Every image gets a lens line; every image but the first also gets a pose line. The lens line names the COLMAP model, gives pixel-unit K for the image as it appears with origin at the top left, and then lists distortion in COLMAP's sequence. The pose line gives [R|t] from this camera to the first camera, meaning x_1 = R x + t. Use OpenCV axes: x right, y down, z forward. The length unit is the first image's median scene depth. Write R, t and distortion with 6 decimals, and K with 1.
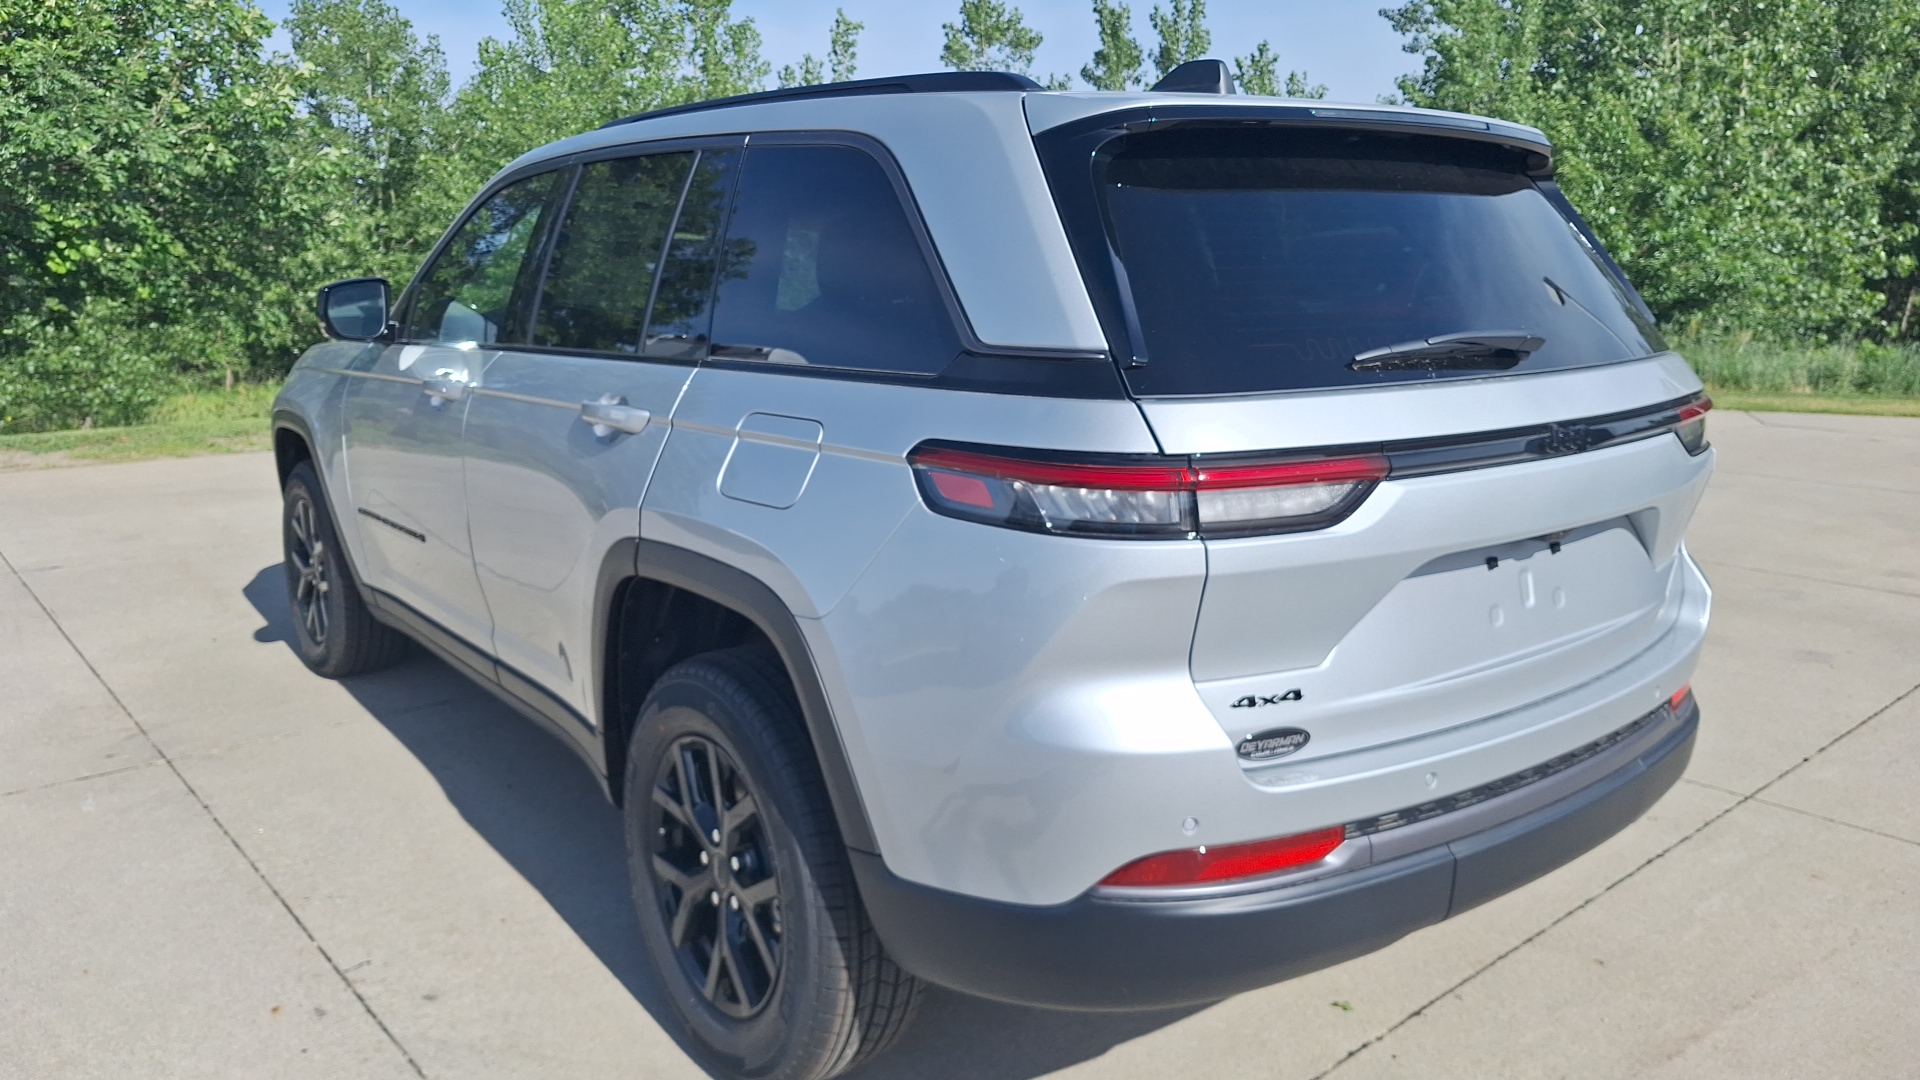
lens RADIAL K [[1398.9, 0, 955.5], [0, 1398.9, 559.8], [0, 0, 1]] dist [0.031436, -0.021002]
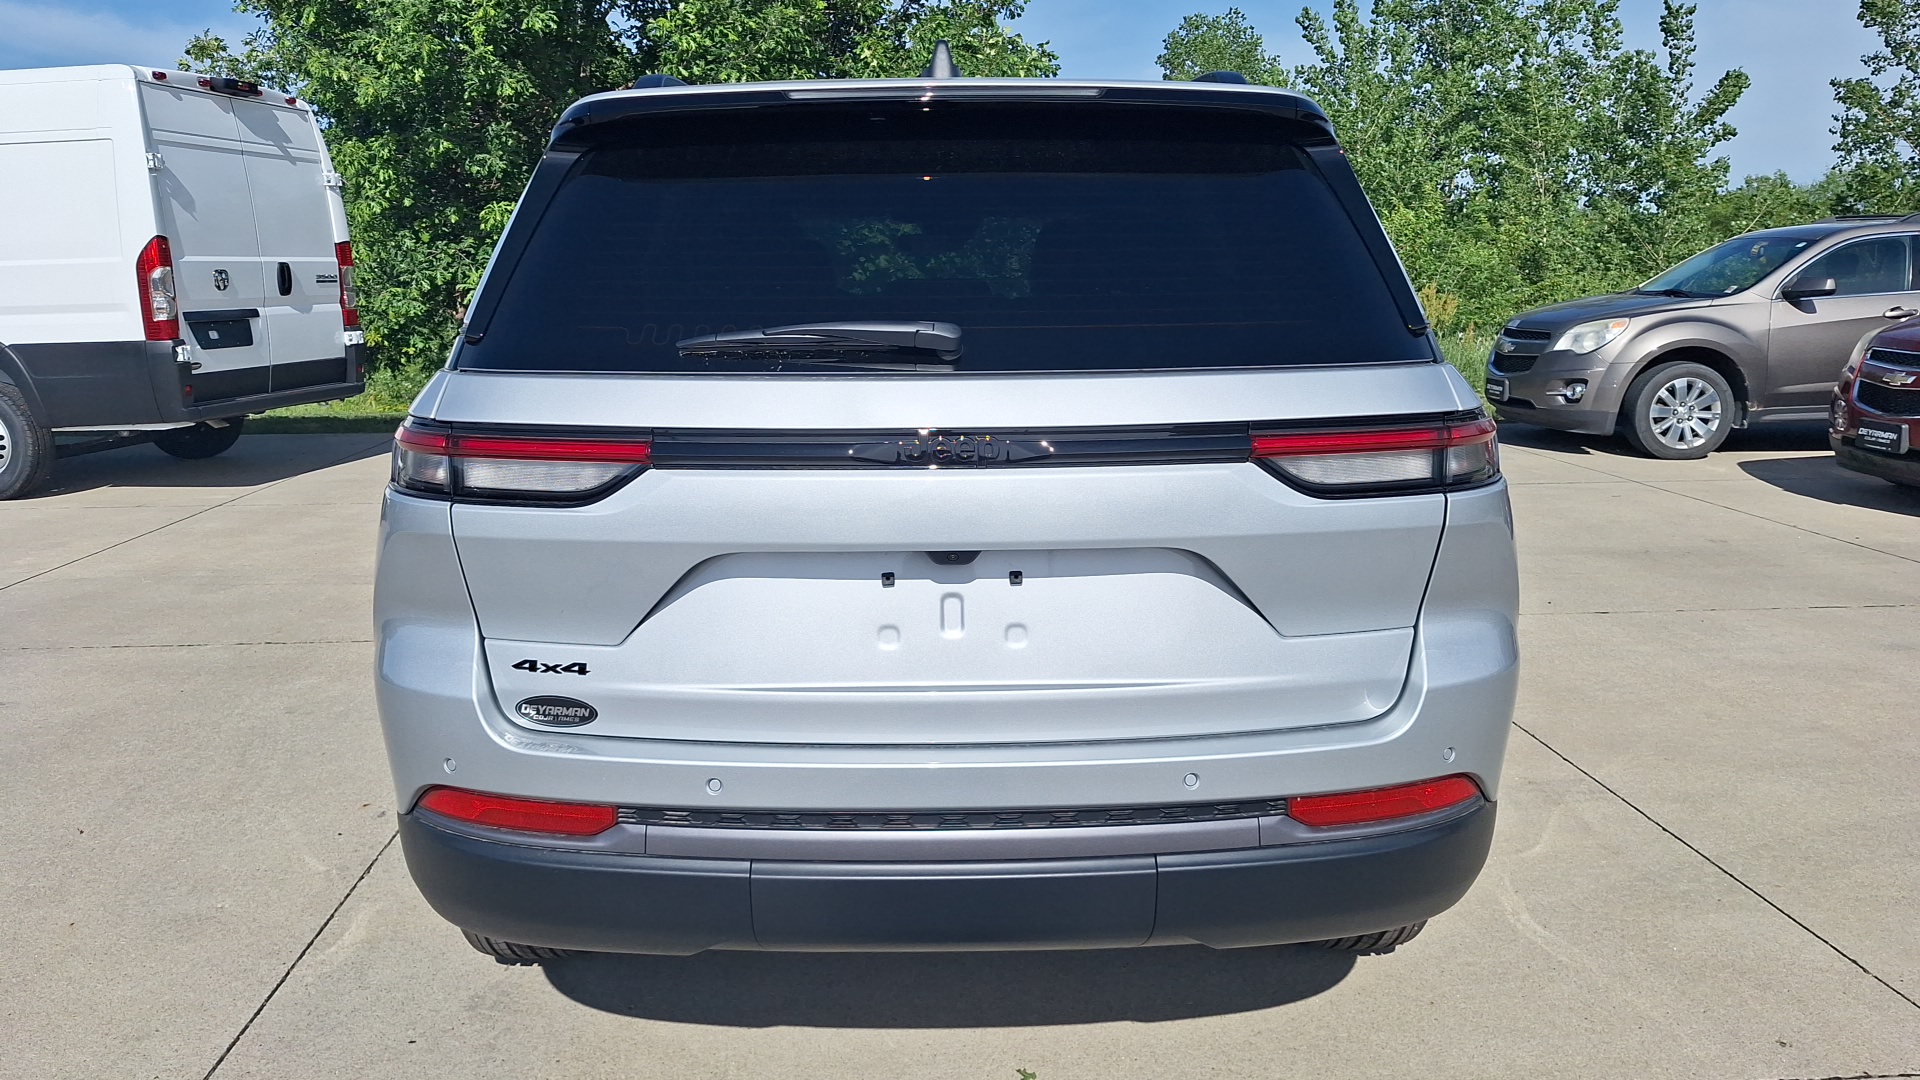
lens RADIAL K [[1398.9, 0, 967.2], [0, 1398.9, 515.8], [0, 0, 1]] dist [0.031436, -0.021002]
pose [[0.794771, 0.092186, -0.599868, 1.045067], [-0.111925, 0.993707, 0.004420, -0.049973], [0.596500, 0.063628, 0.800087, 0.328254]]
